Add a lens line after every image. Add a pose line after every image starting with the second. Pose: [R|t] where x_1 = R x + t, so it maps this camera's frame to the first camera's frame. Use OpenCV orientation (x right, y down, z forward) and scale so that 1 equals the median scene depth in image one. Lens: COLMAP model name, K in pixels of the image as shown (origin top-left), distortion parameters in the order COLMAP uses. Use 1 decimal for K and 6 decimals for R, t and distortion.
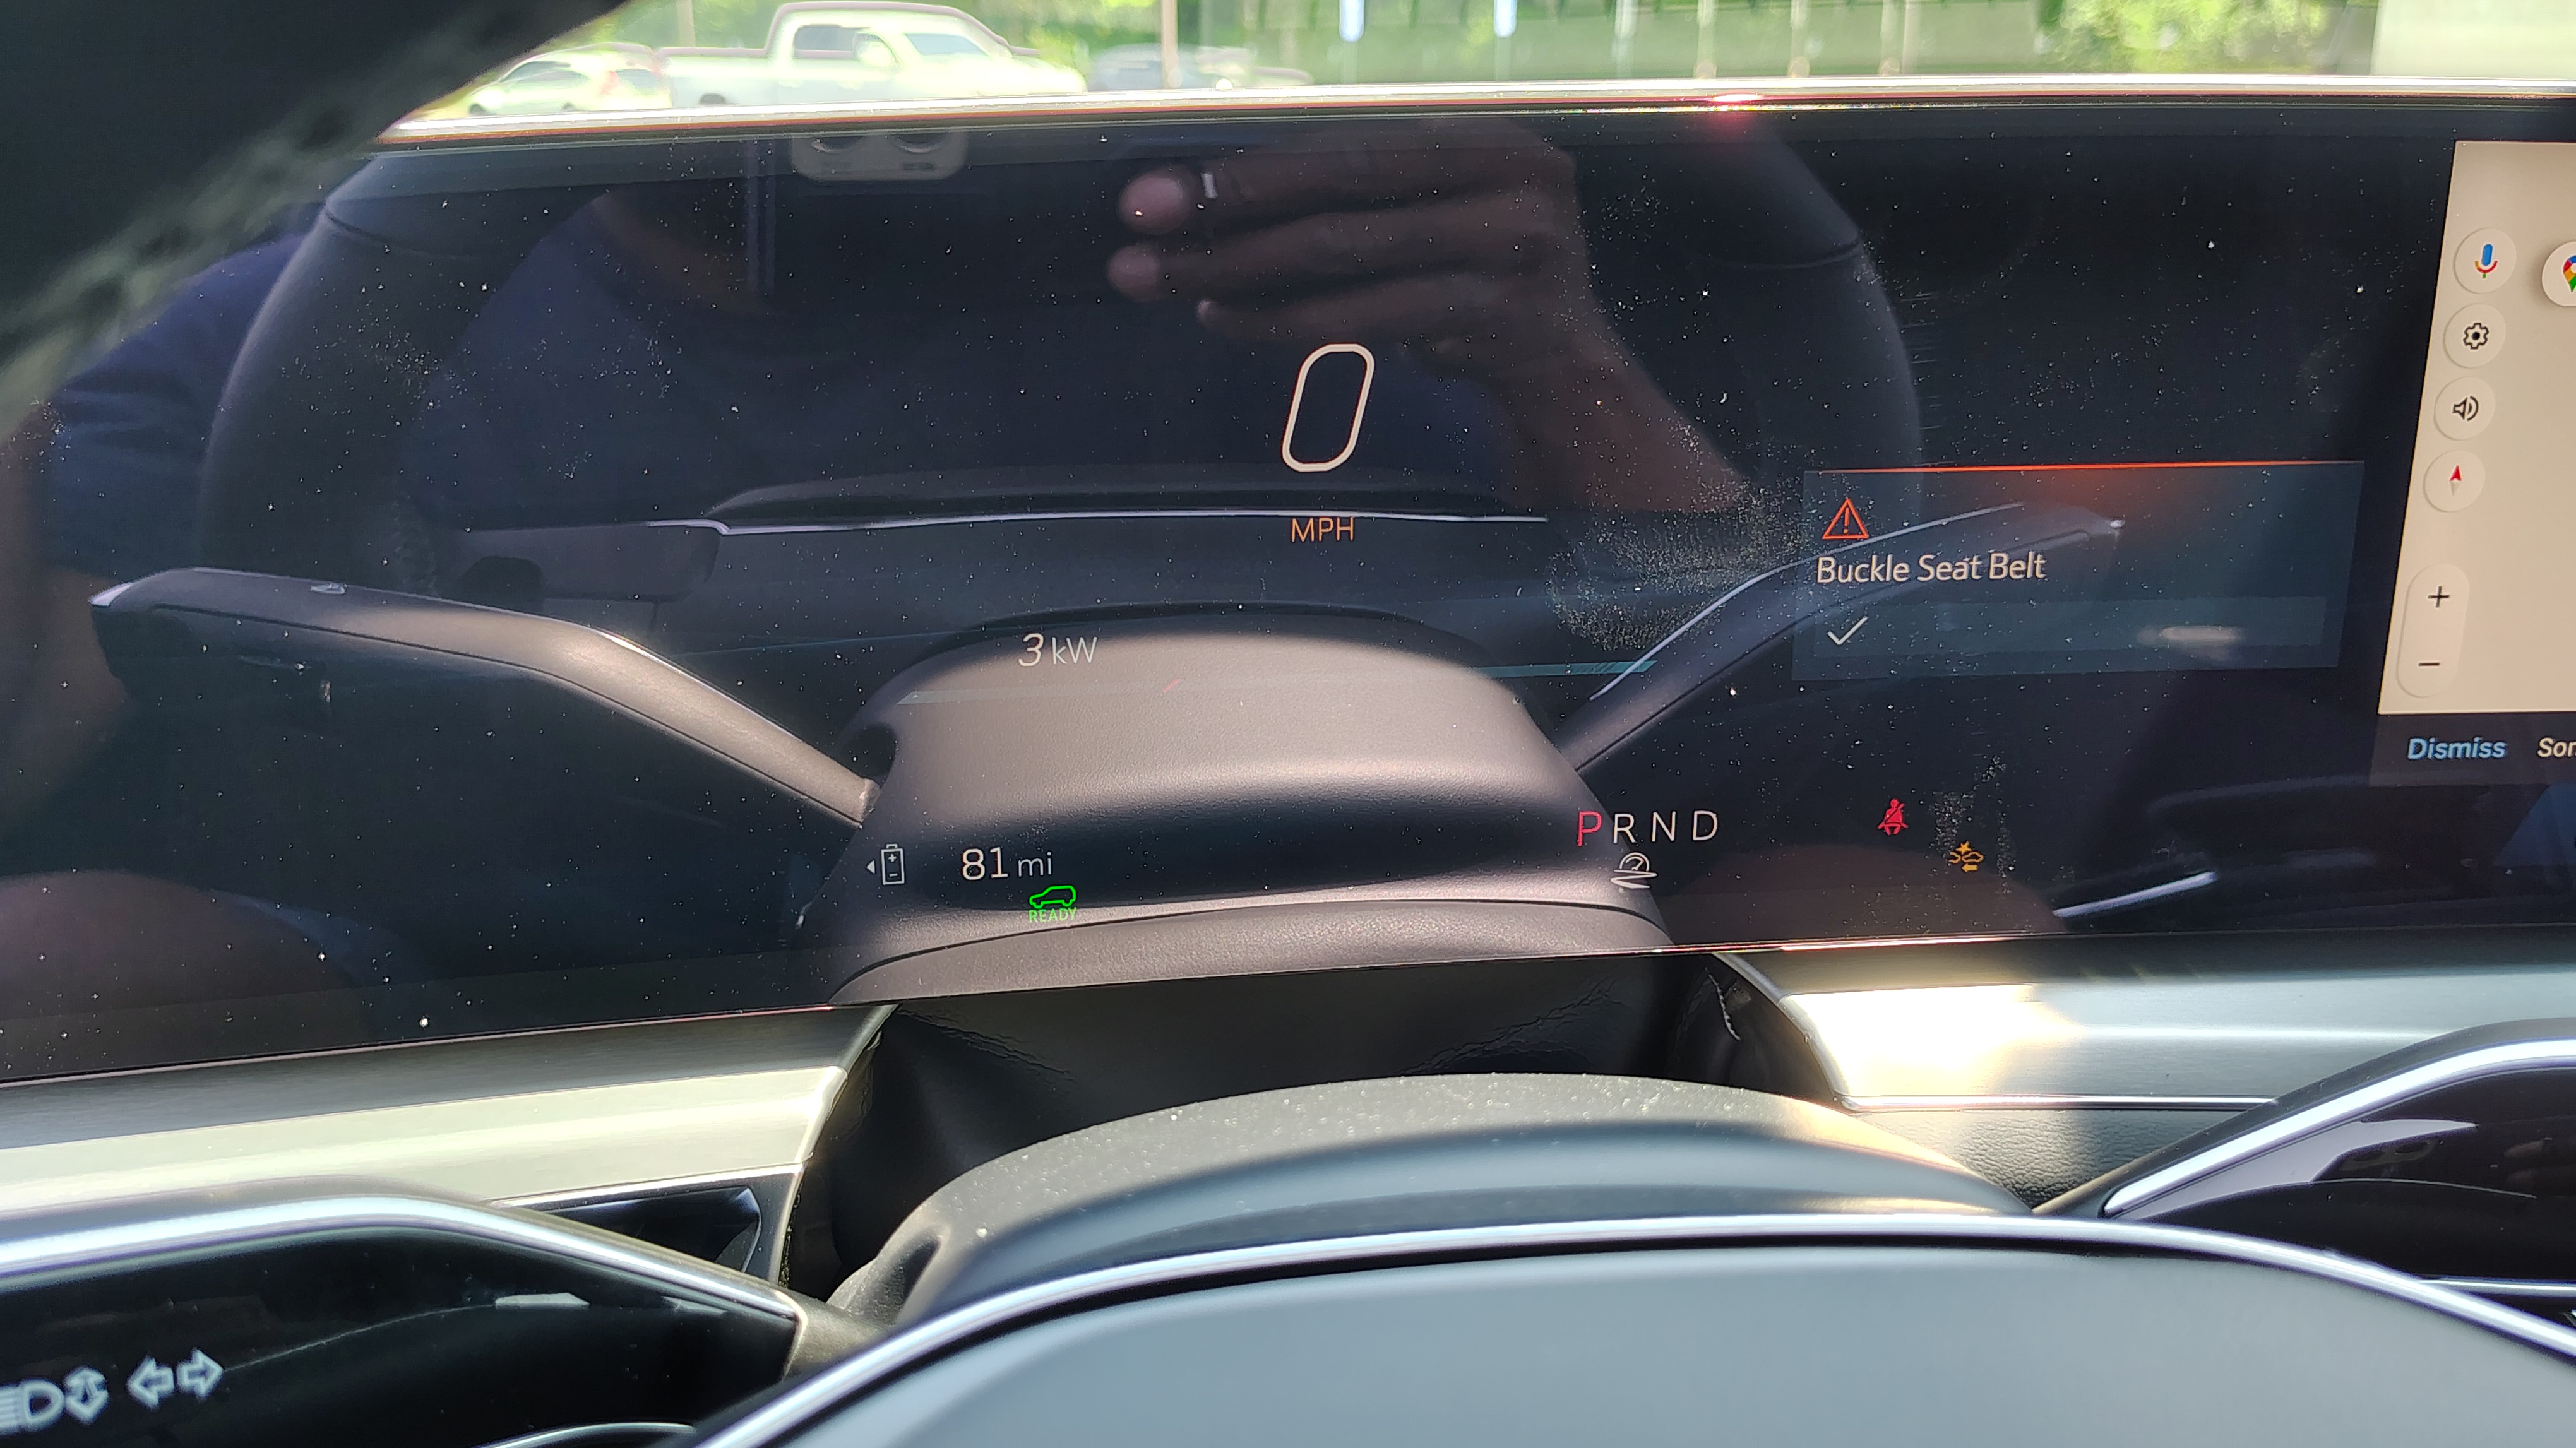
lens RADIAL K [[2158.4, 0, 1277.6], [0, 2158.4, 708.2], [0, 0, 1]] dist [0.024740, 0.008823]
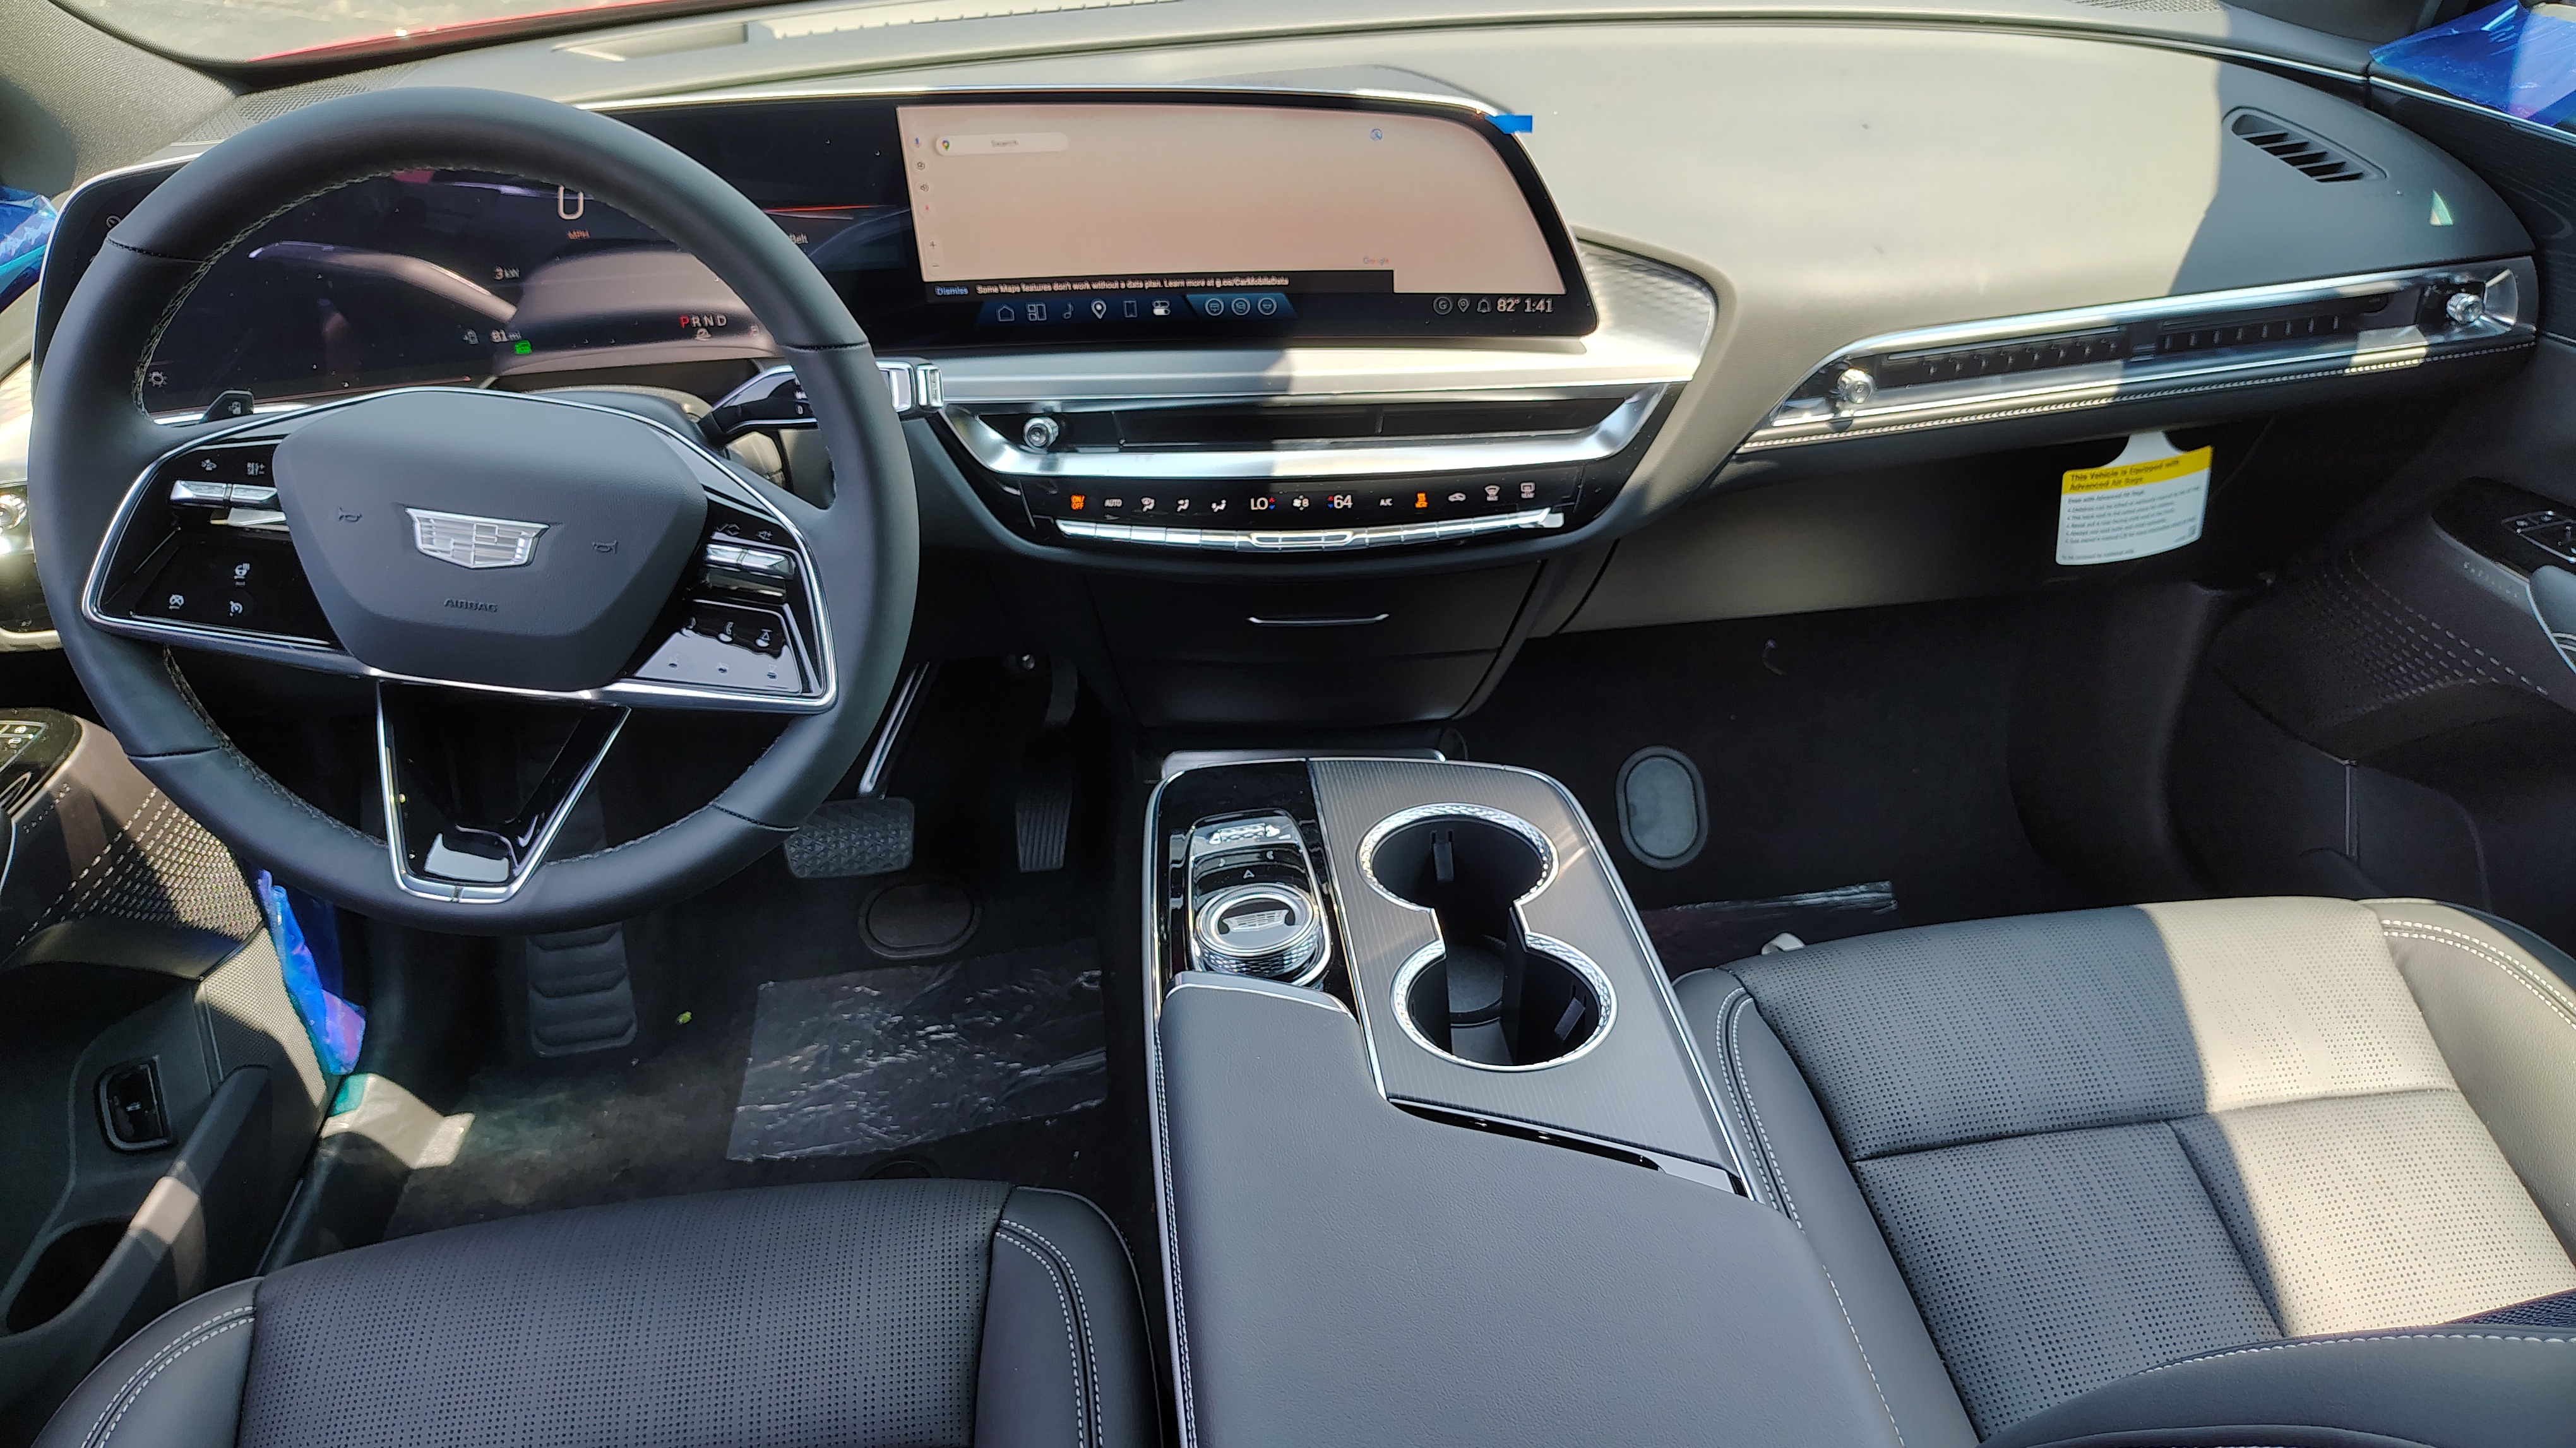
lens RADIAL K [[1782.4, 0, 1288.0], [0, 1782.4, 724.0], [0, 0, 1]] dist [0.029470, -0.047901]
pose [[0.999244, -0.018898, -0.033962, 1.166821], [0.027659, 0.959660, 0.279799, -0.098011], [0.027304, -0.280527, 0.959458, -1.835614]]
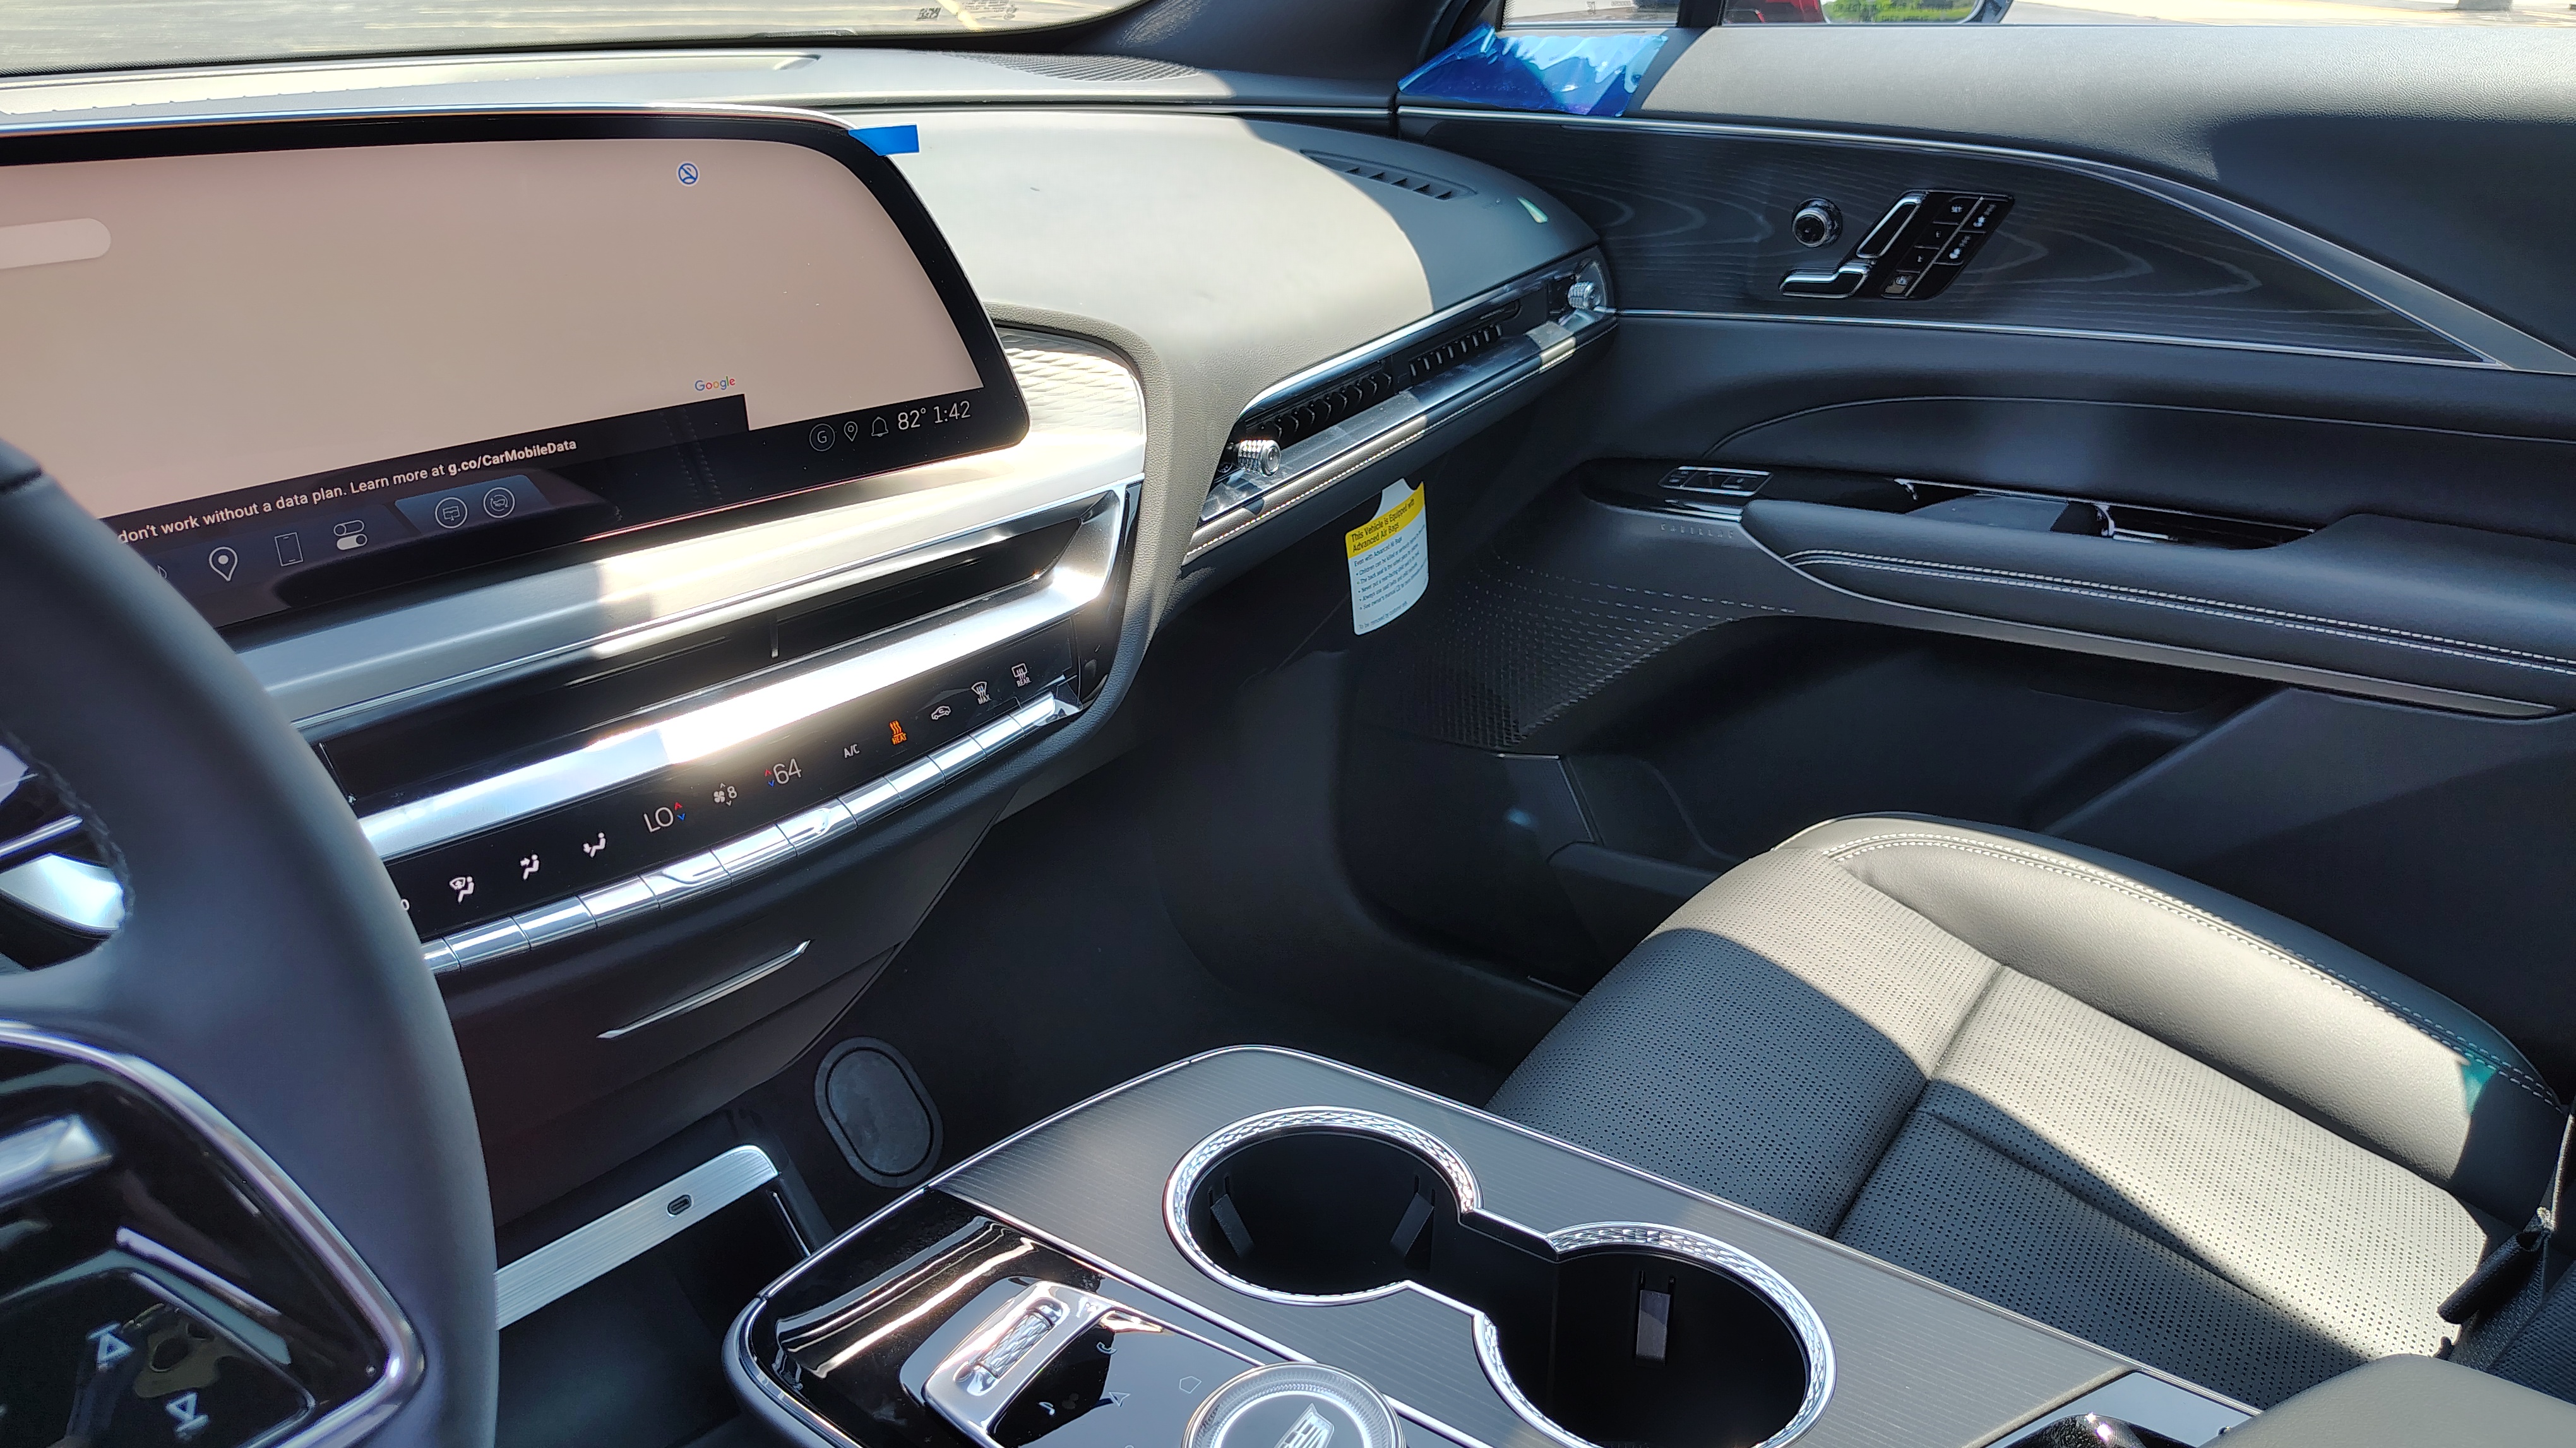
lens RADIAL K [[1785.0, 0, 1289.9], [0, 1785.0, 714.2], [0, 0, 1]] dist [0.098920, -0.184180]
pose [[0.672542, -0.299696, 0.676661, 0.344943], [0.198752, 0.953887, 0.224939, 0.013048], [-0.712871, -0.016793, 0.701094, -0.576493]]
